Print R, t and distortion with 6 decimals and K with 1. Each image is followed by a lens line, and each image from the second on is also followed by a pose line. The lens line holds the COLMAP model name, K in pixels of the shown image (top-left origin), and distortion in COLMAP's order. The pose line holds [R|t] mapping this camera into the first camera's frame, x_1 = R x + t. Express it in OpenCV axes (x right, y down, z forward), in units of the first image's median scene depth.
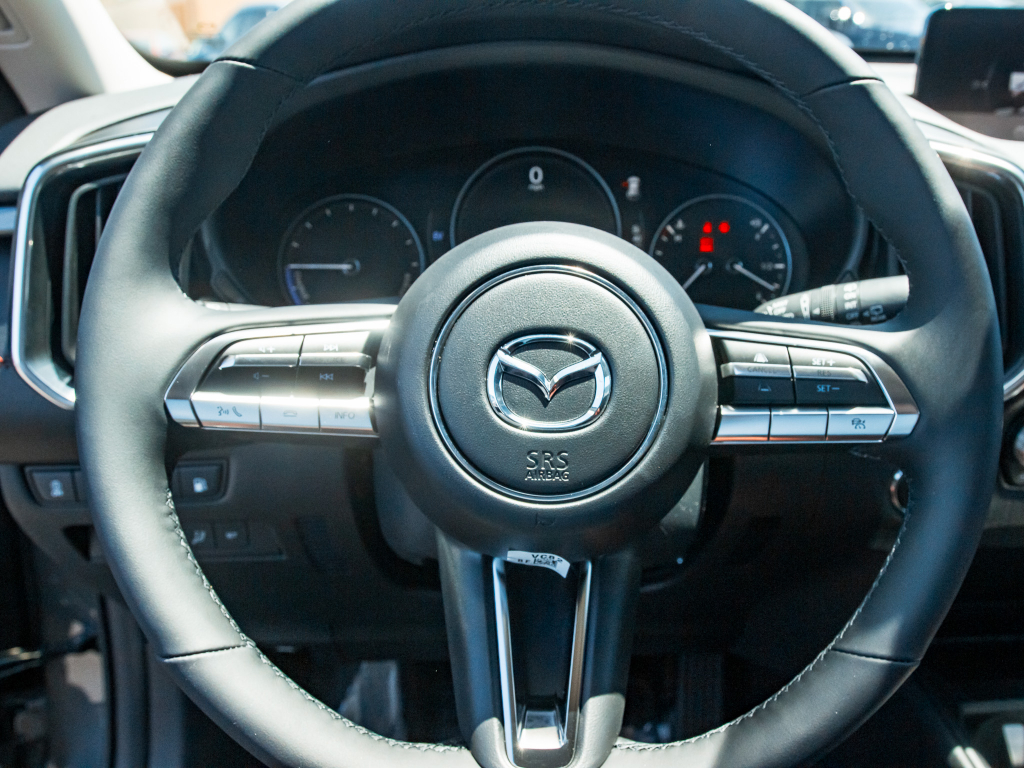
lens RADIAL K [[944.6, 0, 550.2], [0, 944.6, 386.4], [0, 0, 1]] dist [-0.081283, 0.000000]
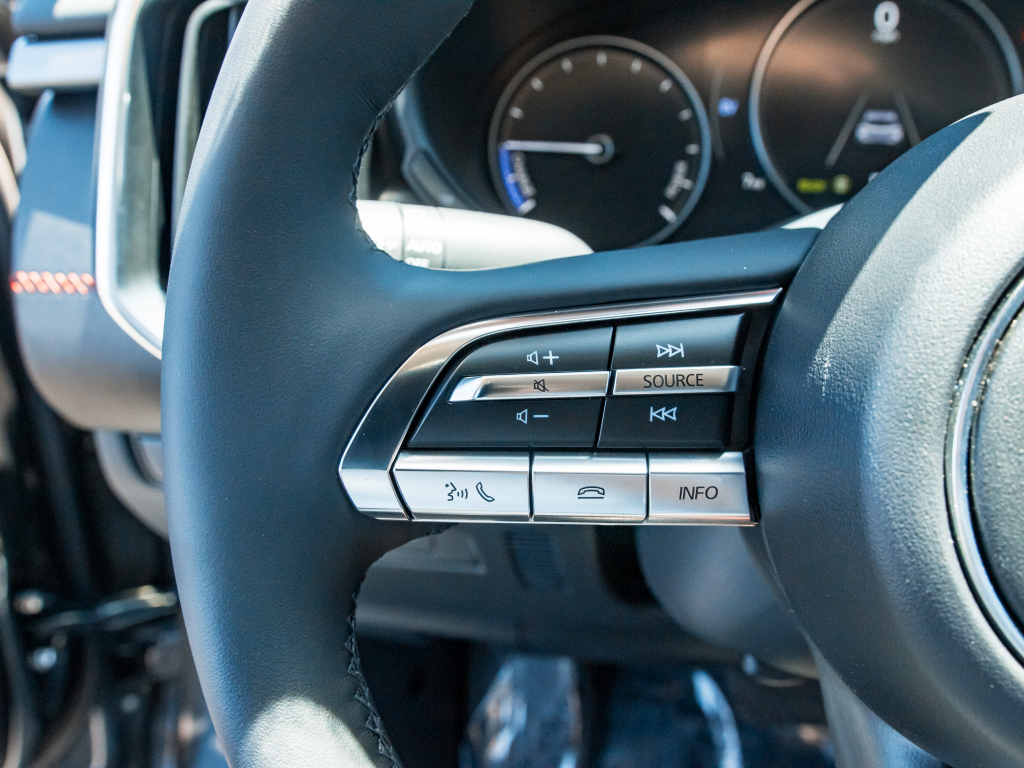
lens RADIAL K [[944.6, 0, 508.4], [0, 944.6, 381.3], [0, 0, 1]] dist [-0.081283, 0.000000]
pose [[0.979679, 0.074576, -0.186192, -0.138023], [-0.051333, 0.990615, 0.126677, -0.045449], [0.193891, -0.114545, 0.974313, 0.320202]]
